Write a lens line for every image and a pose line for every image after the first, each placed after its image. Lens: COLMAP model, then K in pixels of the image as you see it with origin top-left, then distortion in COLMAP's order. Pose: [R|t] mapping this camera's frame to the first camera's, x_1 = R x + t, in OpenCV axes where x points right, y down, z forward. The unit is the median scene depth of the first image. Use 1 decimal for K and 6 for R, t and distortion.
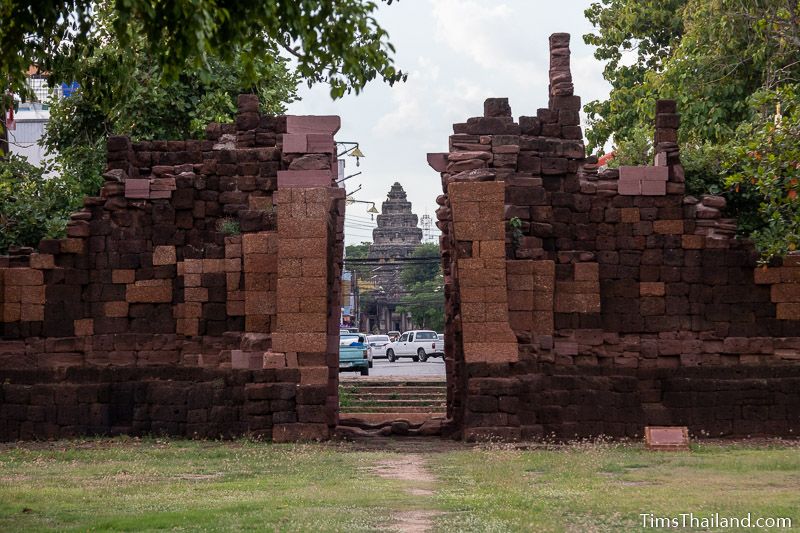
lens RADIAL K [[3190.9, 0, 402.2], [0, 3190.9, 268.5], [0, 0, 1]] dist [0.189872, 0.000000]
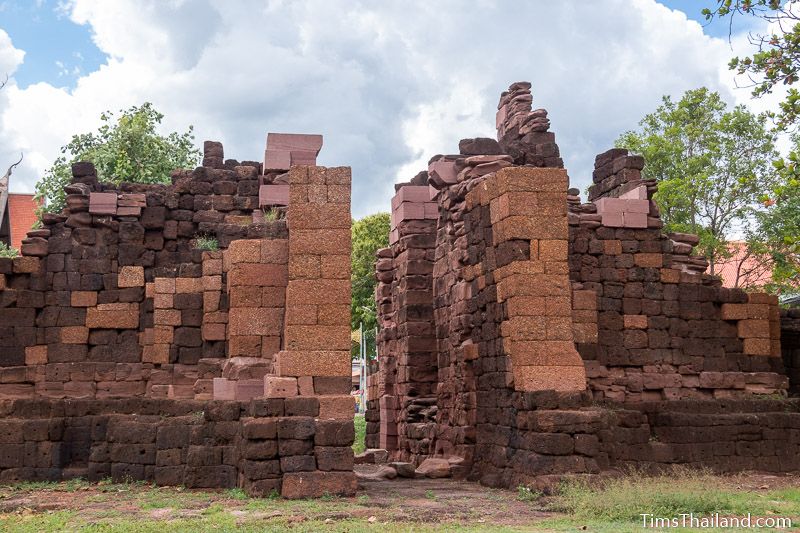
lens RADIAL K [[1133.8, 0, 396.7], [0, 1133.8, 258.6], [0, 0, 1]] dist [0.031555, 0.000000]
pose [[0.984631, 0.023845, 0.173010, -0.056053], [-0.005475, 0.994363, -0.105890, 0.024686], [-0.174560, 0.103315, 0.979211, 0.668997]]
